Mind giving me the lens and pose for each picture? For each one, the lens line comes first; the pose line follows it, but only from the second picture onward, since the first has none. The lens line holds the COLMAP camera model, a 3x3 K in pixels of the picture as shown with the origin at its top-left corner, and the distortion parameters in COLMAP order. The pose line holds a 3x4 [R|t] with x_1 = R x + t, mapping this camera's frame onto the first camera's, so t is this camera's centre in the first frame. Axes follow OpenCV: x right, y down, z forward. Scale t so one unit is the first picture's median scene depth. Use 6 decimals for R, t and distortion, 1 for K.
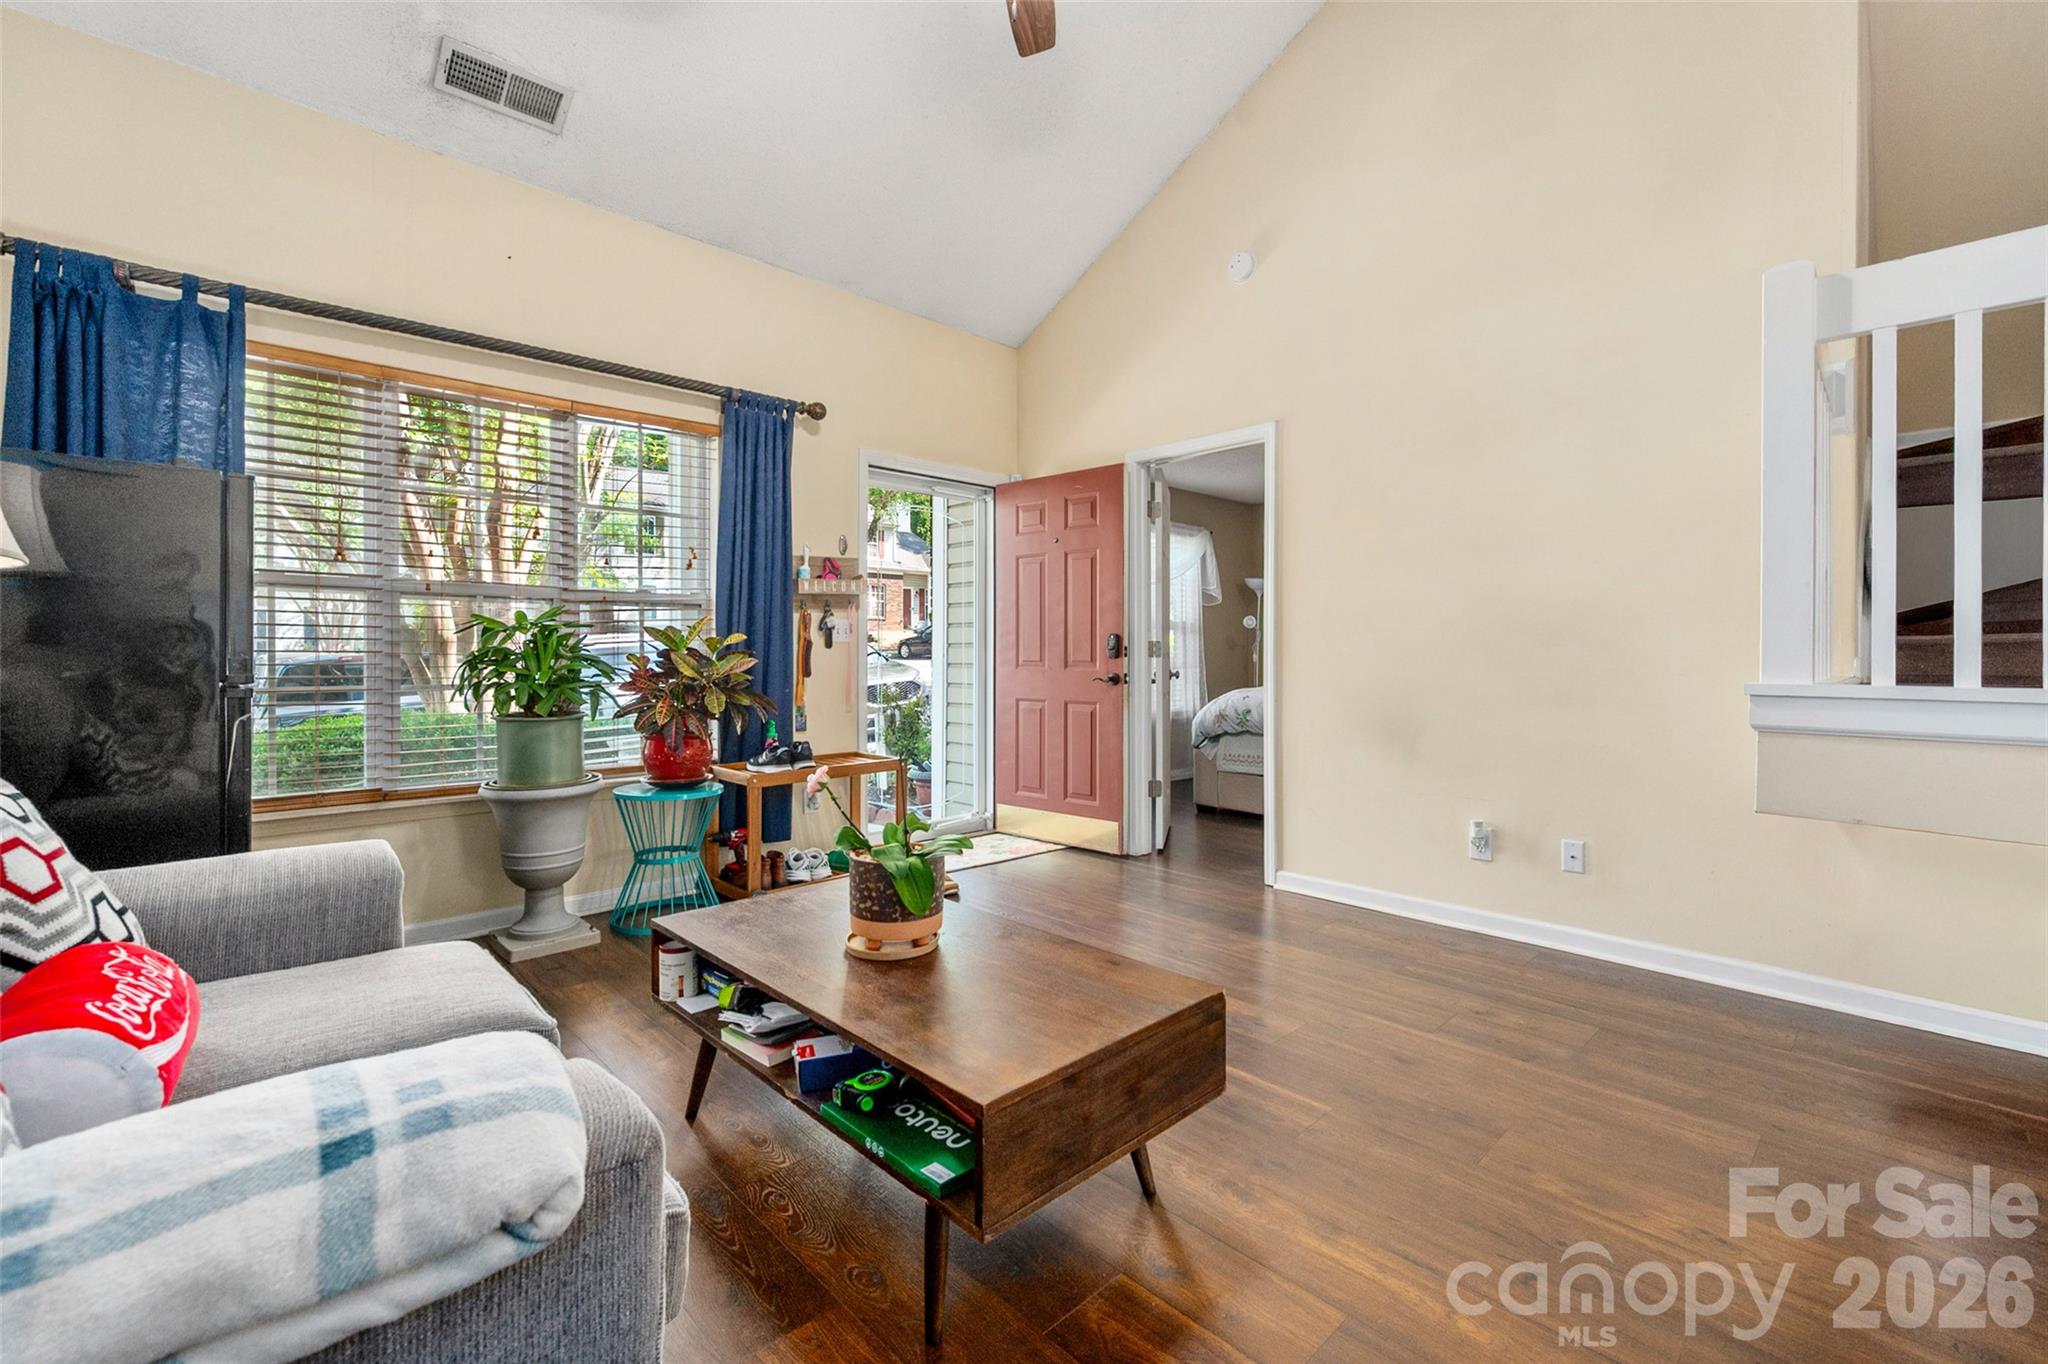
lens RADIAL K [[885.4, 0, 1013.1], [0, 885.4, 678.0], [0, 0, 1]] dist [0.002623, -0.000136]
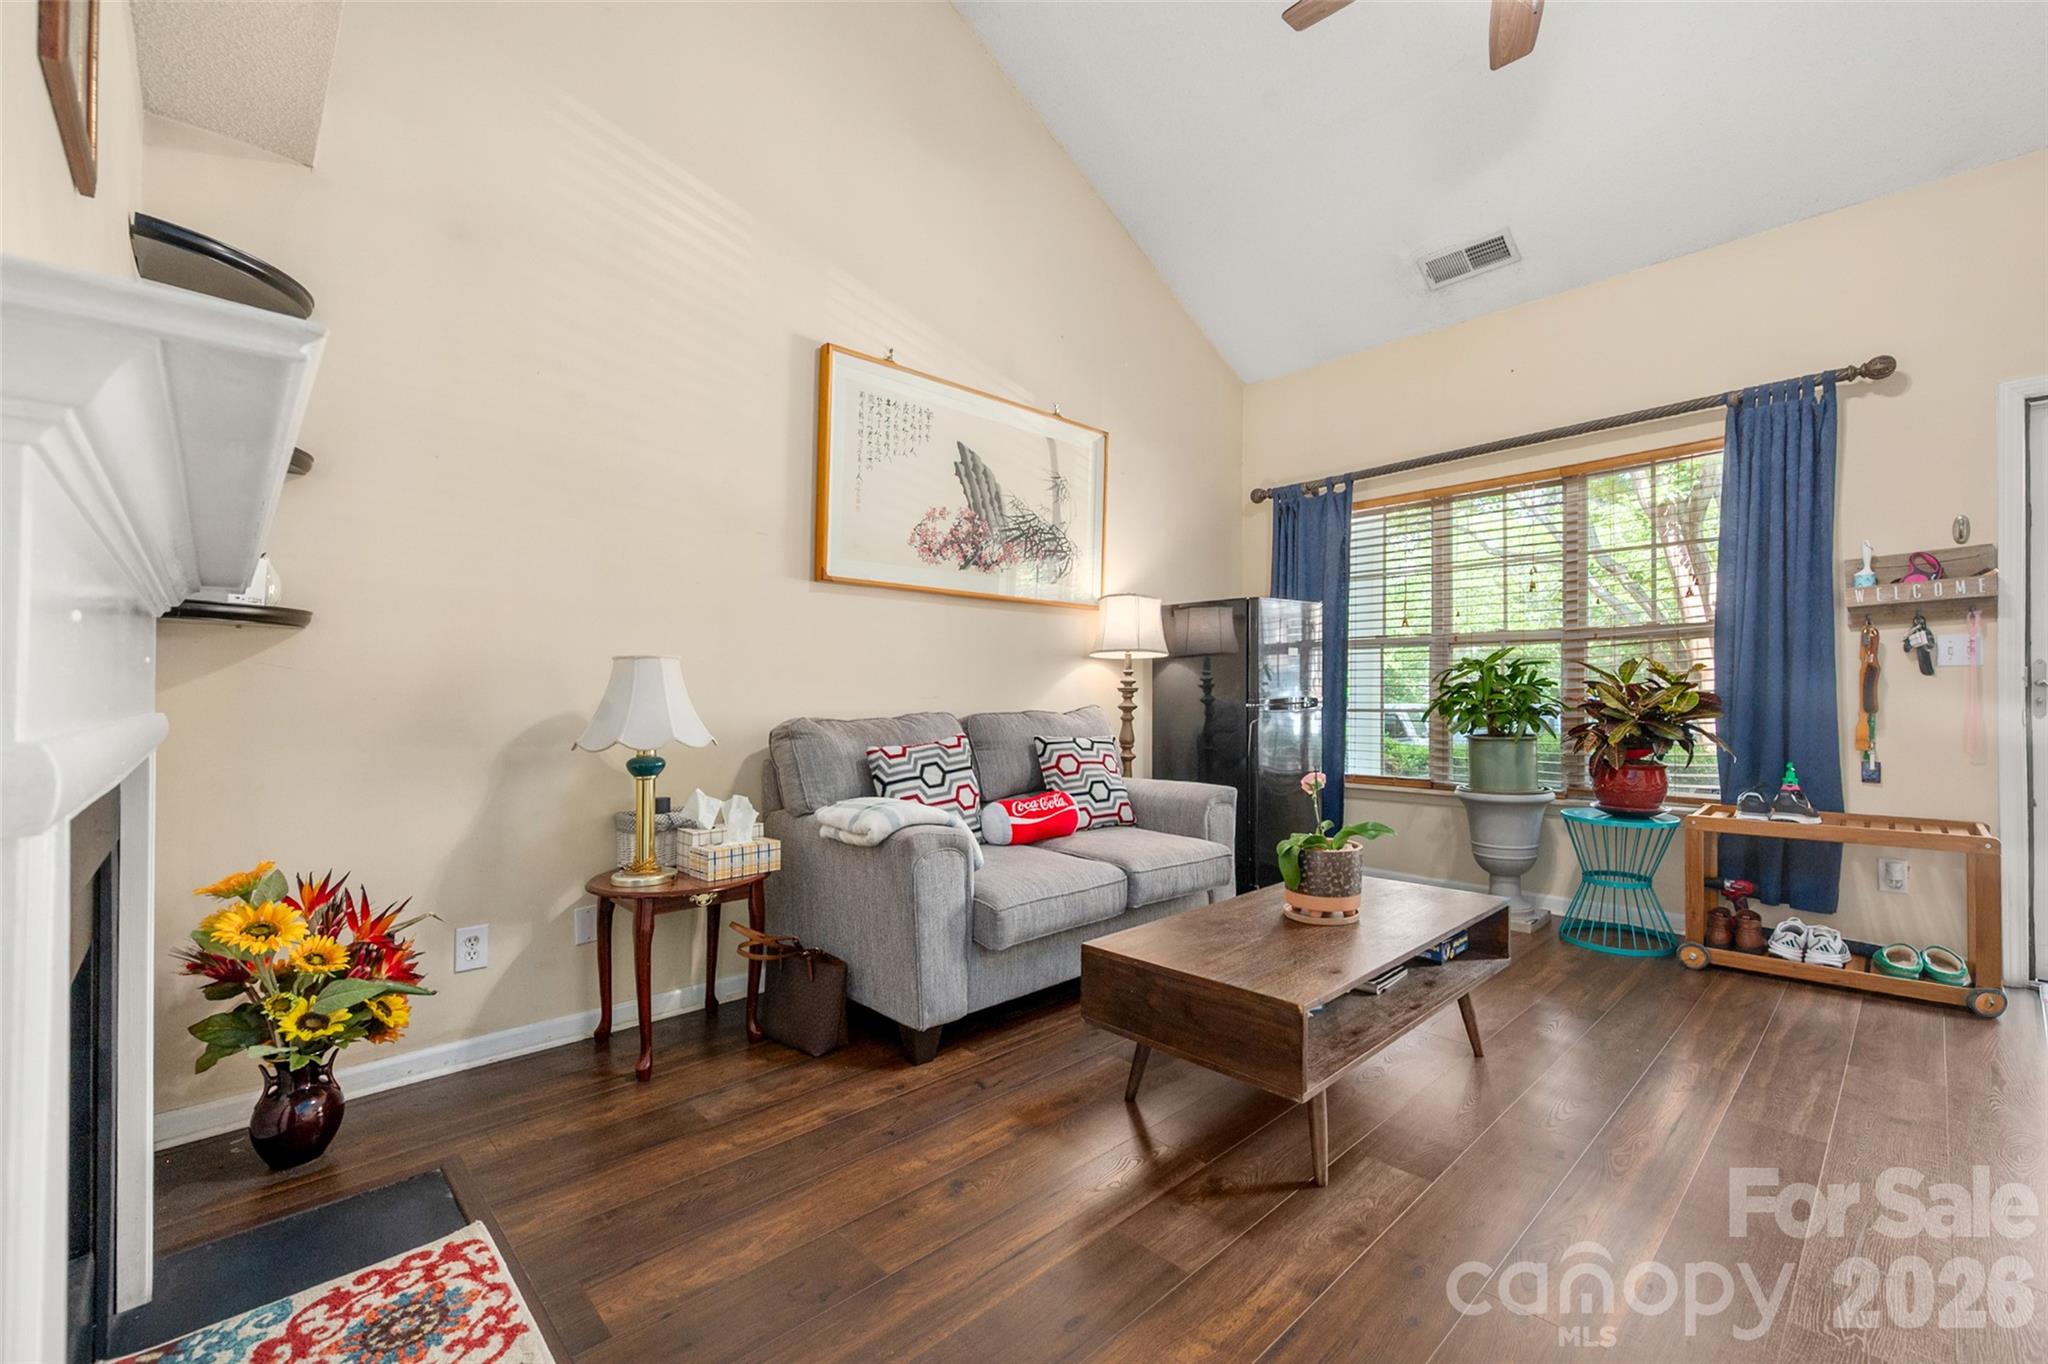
lens RADIAL K [[826.0, 0, 1028.3], [0, 826.0, 684.4], [0, 0, 1]] dist [0.000841, -0.000659]
pose [[0.000752, -0.008020, -0.999968, 0.539099], [-0.018023, 0.999805, -0.008032, -0.008131], [0.999837, 0.018029, 0.000607, 0.291225]]
